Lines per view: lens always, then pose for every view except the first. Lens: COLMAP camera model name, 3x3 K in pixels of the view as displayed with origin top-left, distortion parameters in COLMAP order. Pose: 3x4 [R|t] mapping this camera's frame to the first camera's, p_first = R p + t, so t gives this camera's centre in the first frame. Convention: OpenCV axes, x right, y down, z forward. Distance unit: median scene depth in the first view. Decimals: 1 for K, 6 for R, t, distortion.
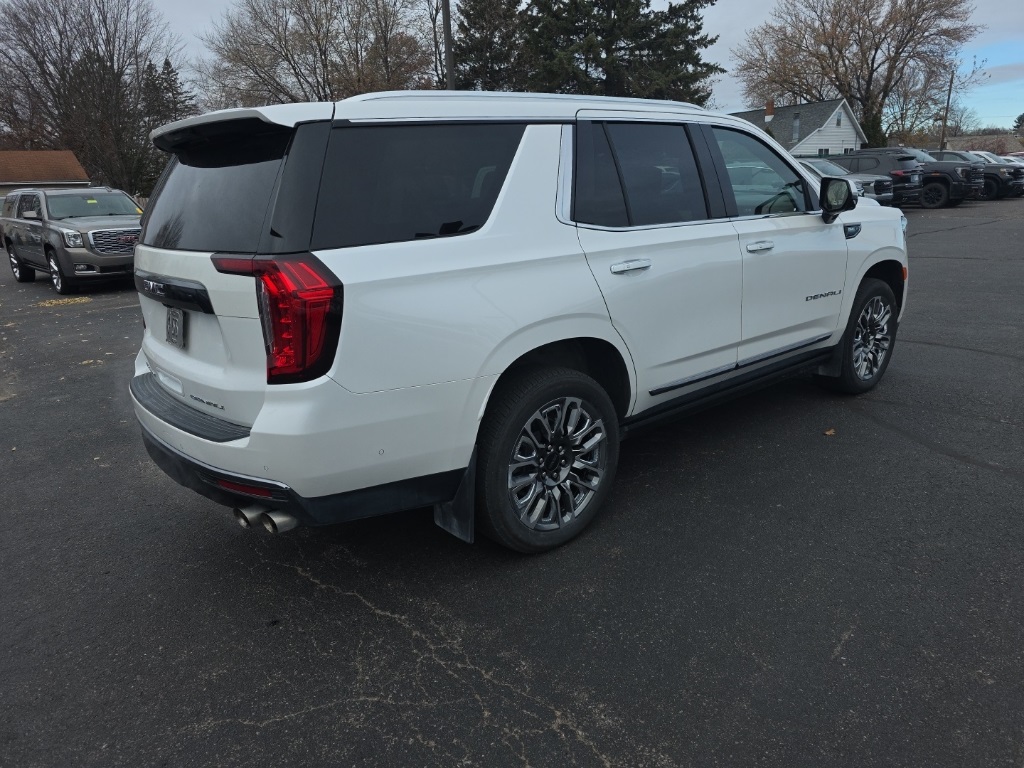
lens RADIAL K [[747.9, 0, 512.0], [0, 747.9, 384.0], [0, 0, 1]] dist [-0.004278, -0.027209]
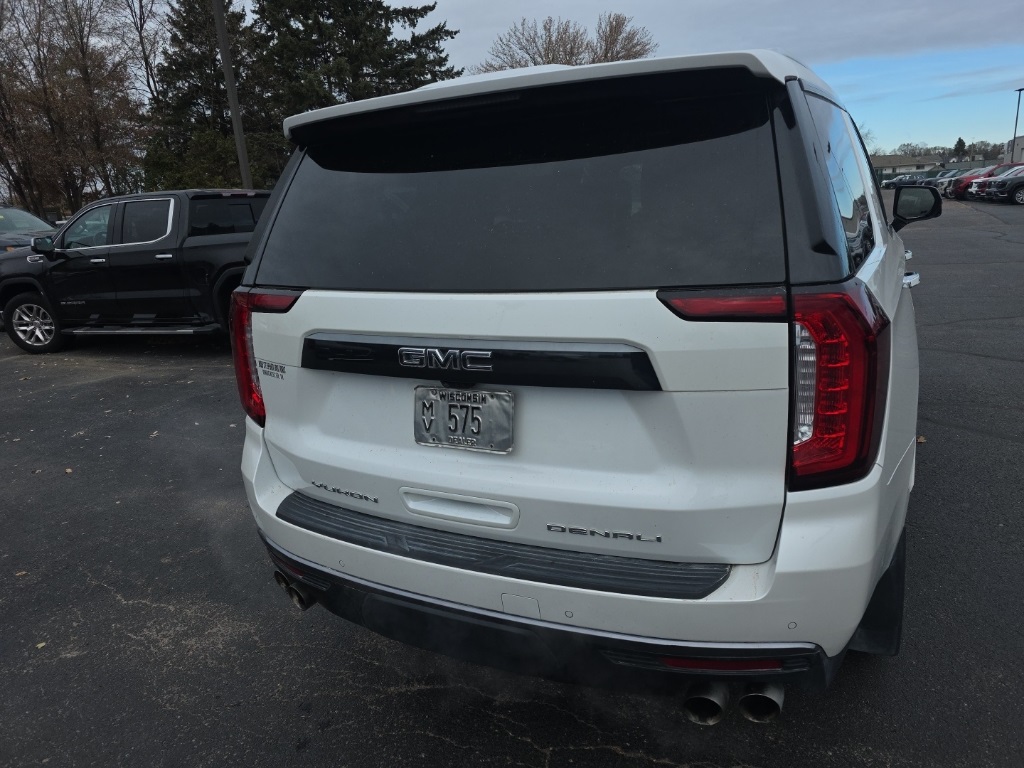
lens RADIAL K [[747.9, 0, 512.0], [0, 747.9, 384.0], [0, 0, 1]] dist [-0.004278, -0.027209]
pose [[0.915167, -0.089519, 0.393010, -0.096555], [0.105723, 0.994200, -0.019729, -0.012759], [-0.388964, 0.059606, 0.919323, 0.062829]]
